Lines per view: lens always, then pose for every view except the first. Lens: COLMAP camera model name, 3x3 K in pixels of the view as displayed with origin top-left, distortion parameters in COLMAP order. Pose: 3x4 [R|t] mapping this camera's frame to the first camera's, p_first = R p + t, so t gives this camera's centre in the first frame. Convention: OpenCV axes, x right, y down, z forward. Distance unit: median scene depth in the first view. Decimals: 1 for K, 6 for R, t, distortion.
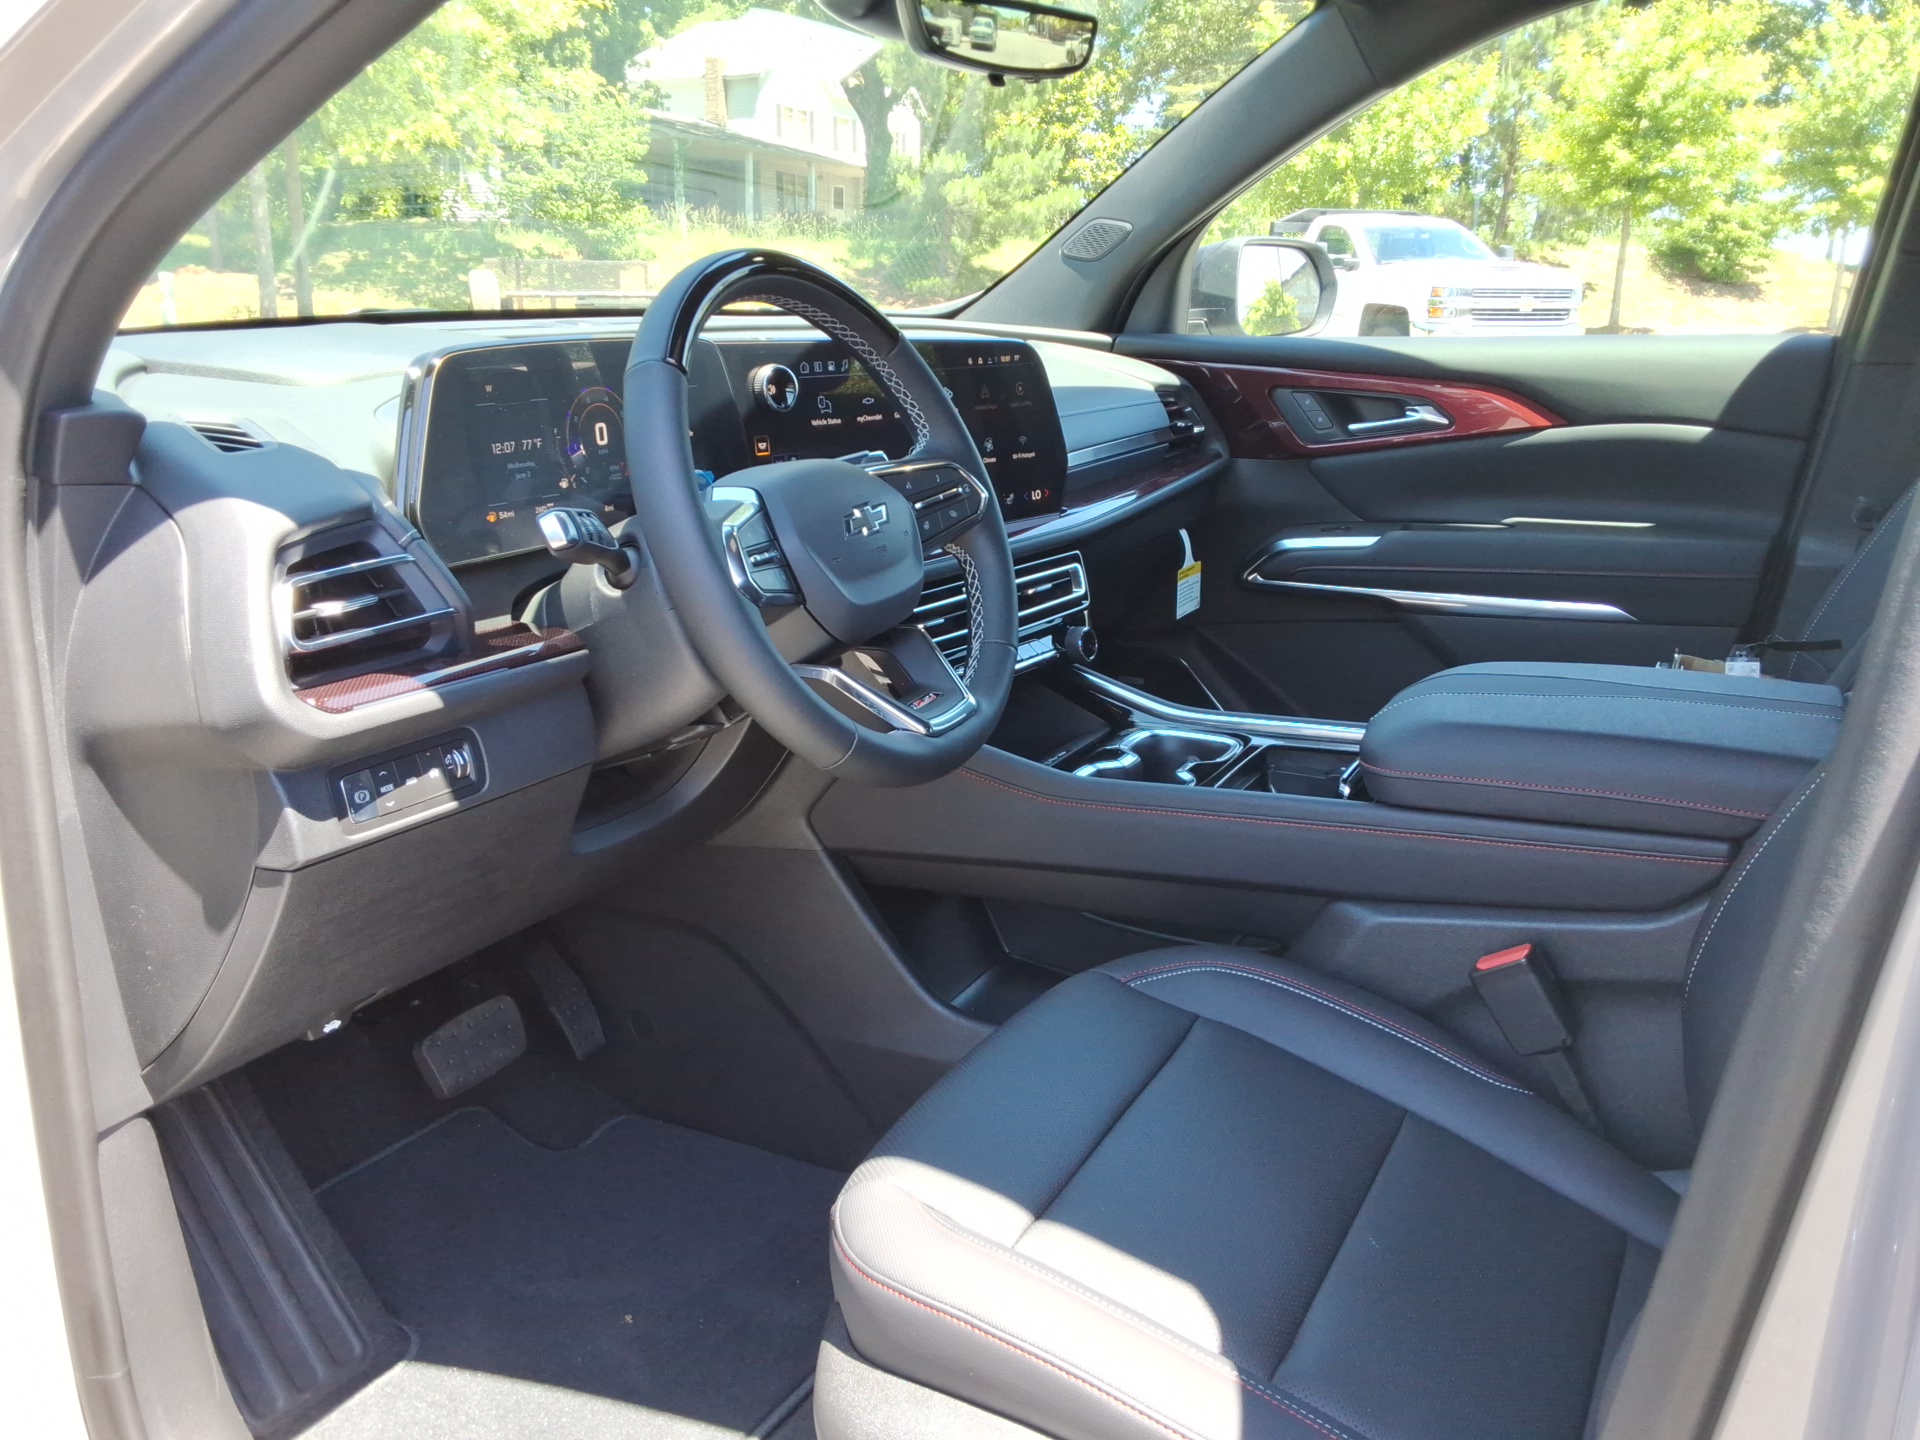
lens RADIAL K [[1539.2, 0, 967.5], [0, 1539.2, 705.7], [0, 0, 1]] dist [0.117278, -0.177601]
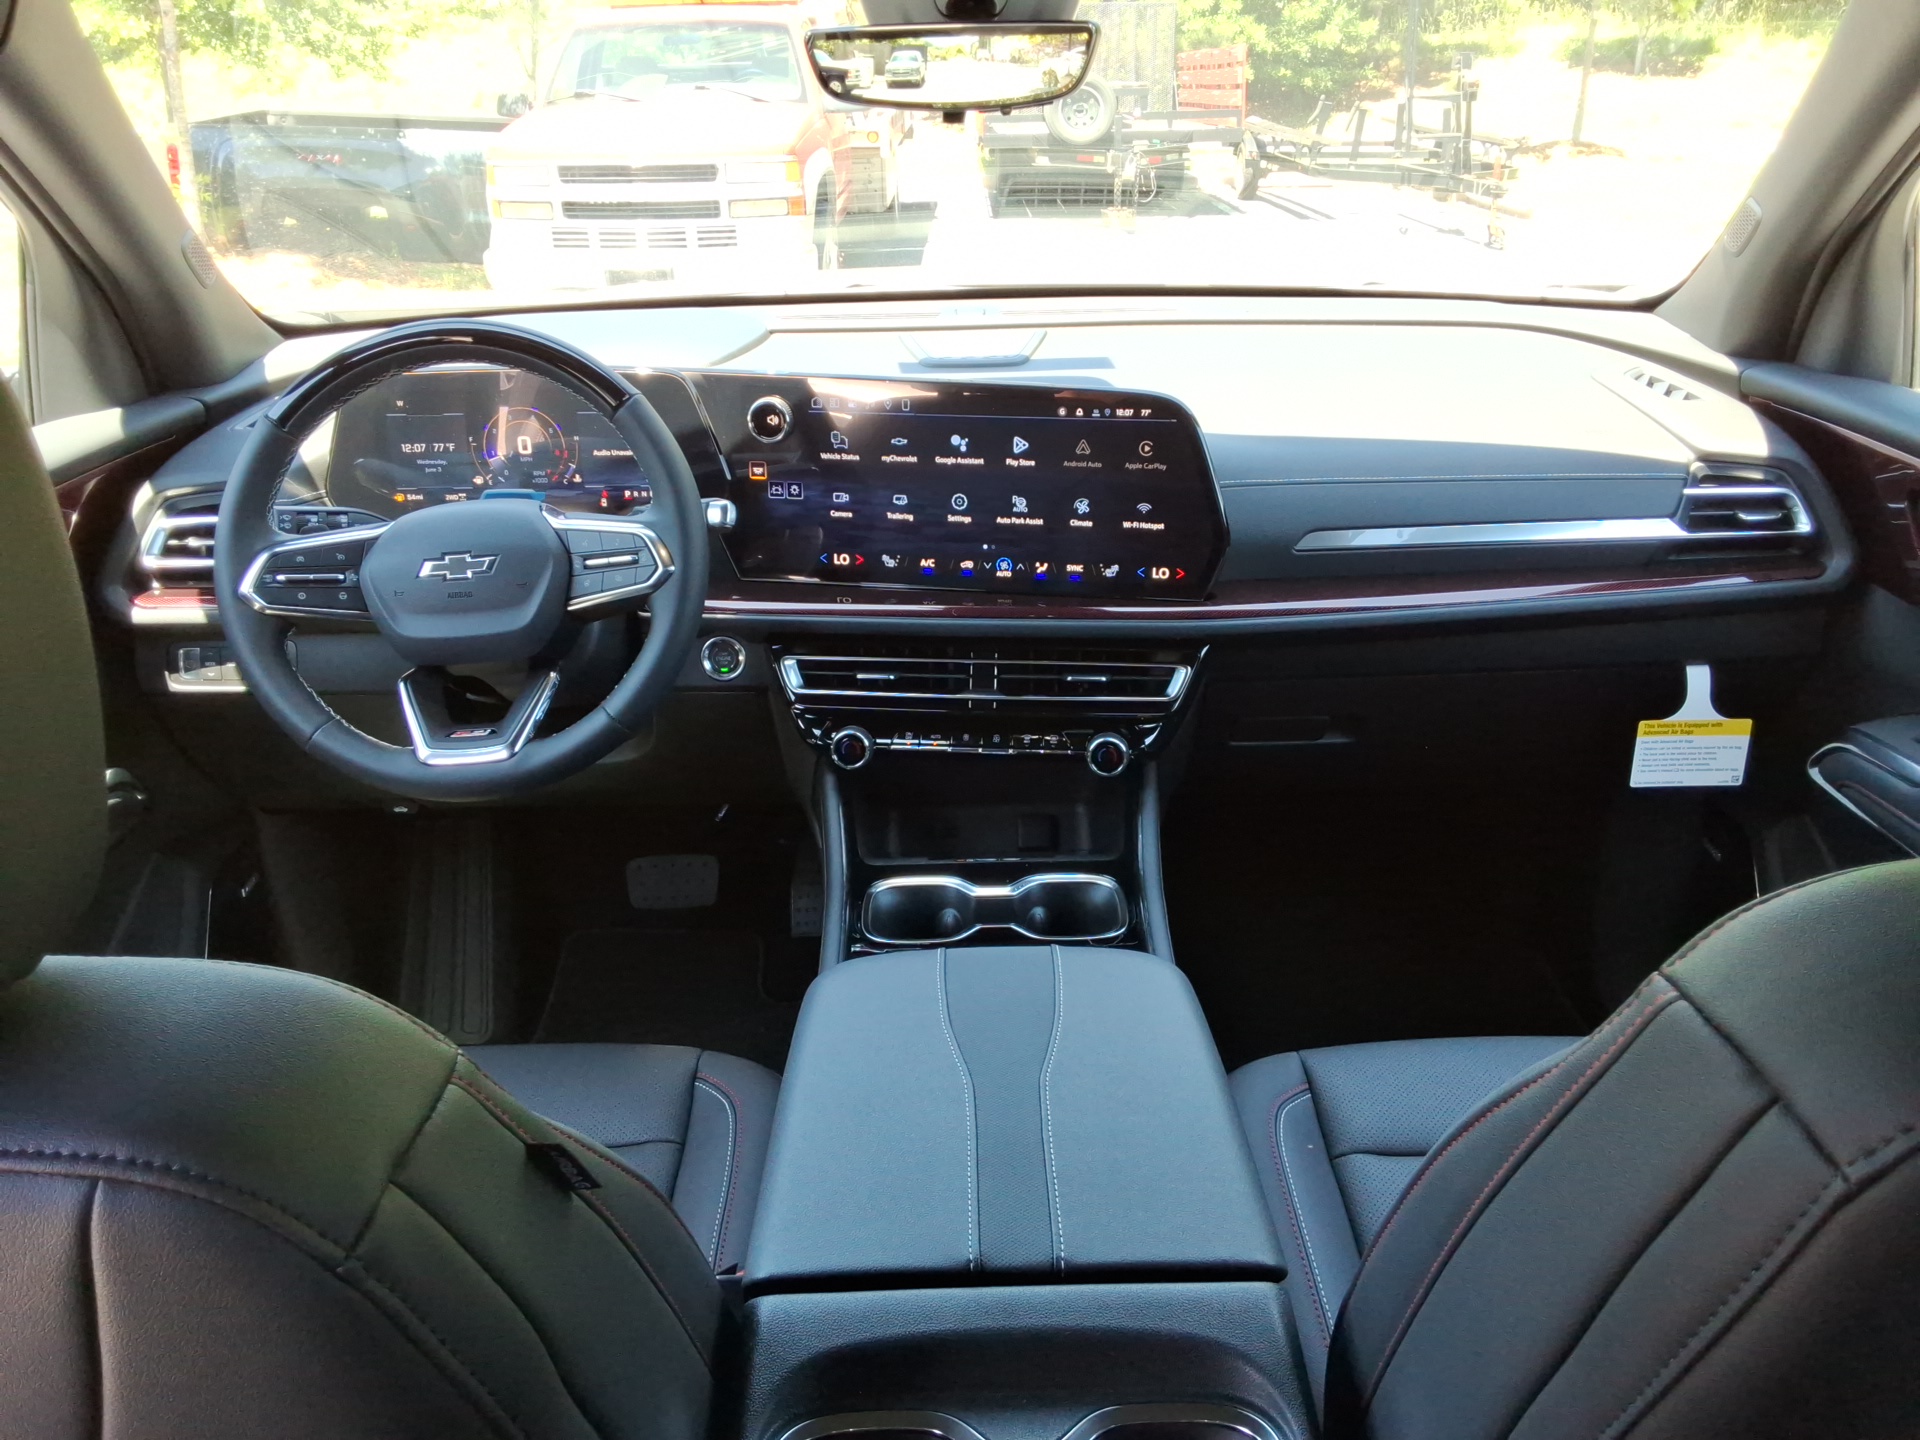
lens RADIAL K [[1509.9, 0, 998.9], [0, 1509.9, 719.3], [0, 0, 1]] dist [0.099733, -0.200291]
pose [[0.496196, 0.324553, -0.805267, 0.868289], [-0.219773, 0.944248, 0.245146, -0.304881], [0.839934, 0.055336, 0.539860, 0.592327]]
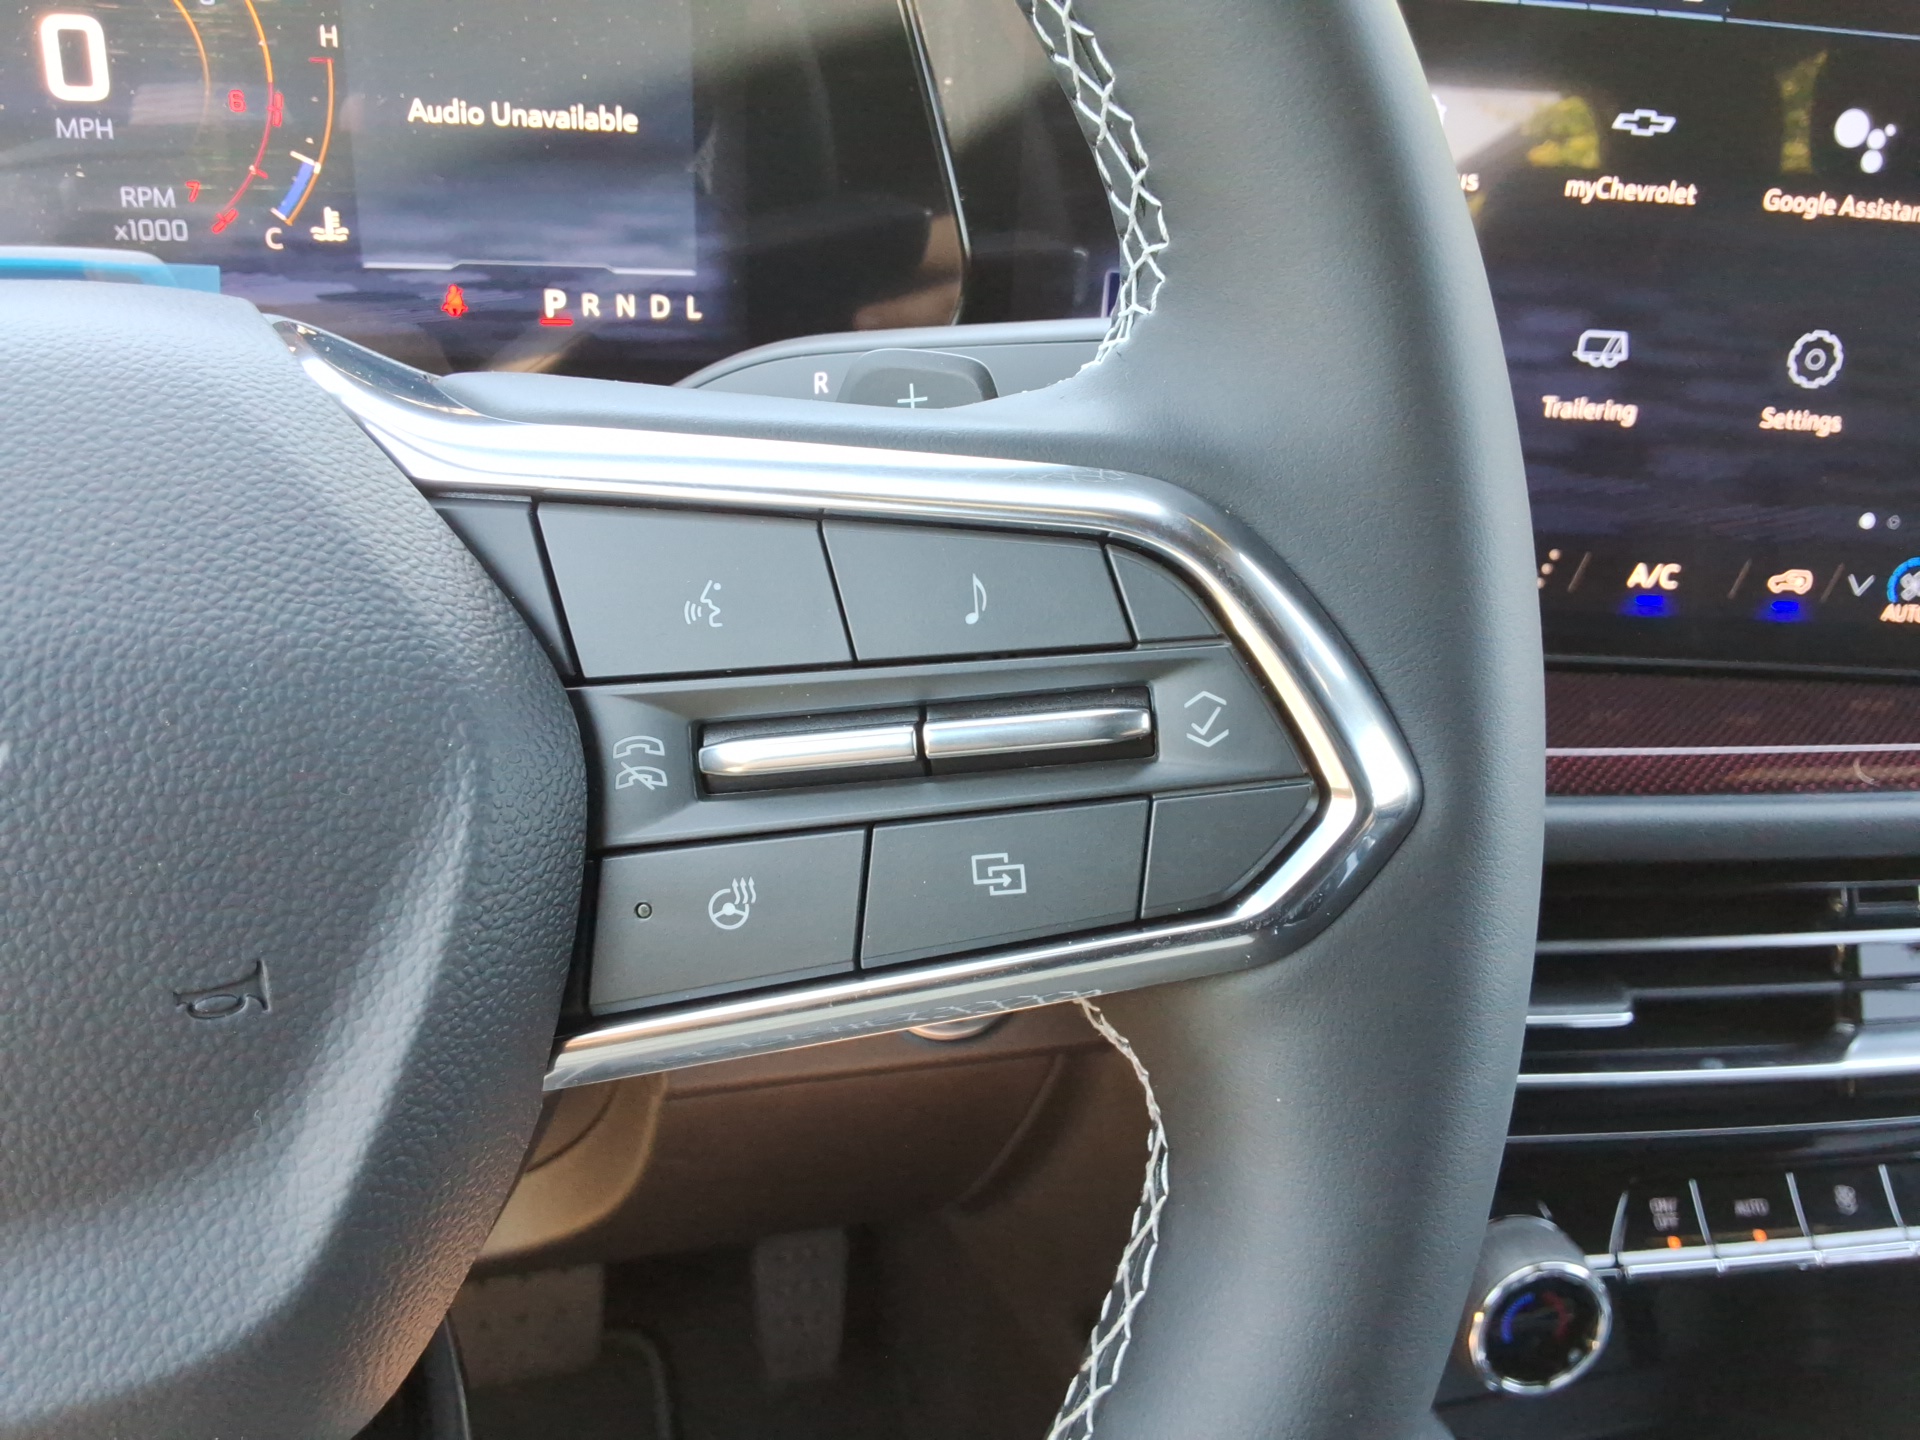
lens RADIAL K [[1575.6, 0, 983.7], [0, 1575.6, 701.3], [0, 0, 1]] dist [0.112511, -0.200825]
pose [[0.690779, 0.349137, -0.633189, 0.067702], [-0.257147, 0.937072, 0.236161, -0.154145], [0.675796, -0.000312, 0.737089, 0.793807]]
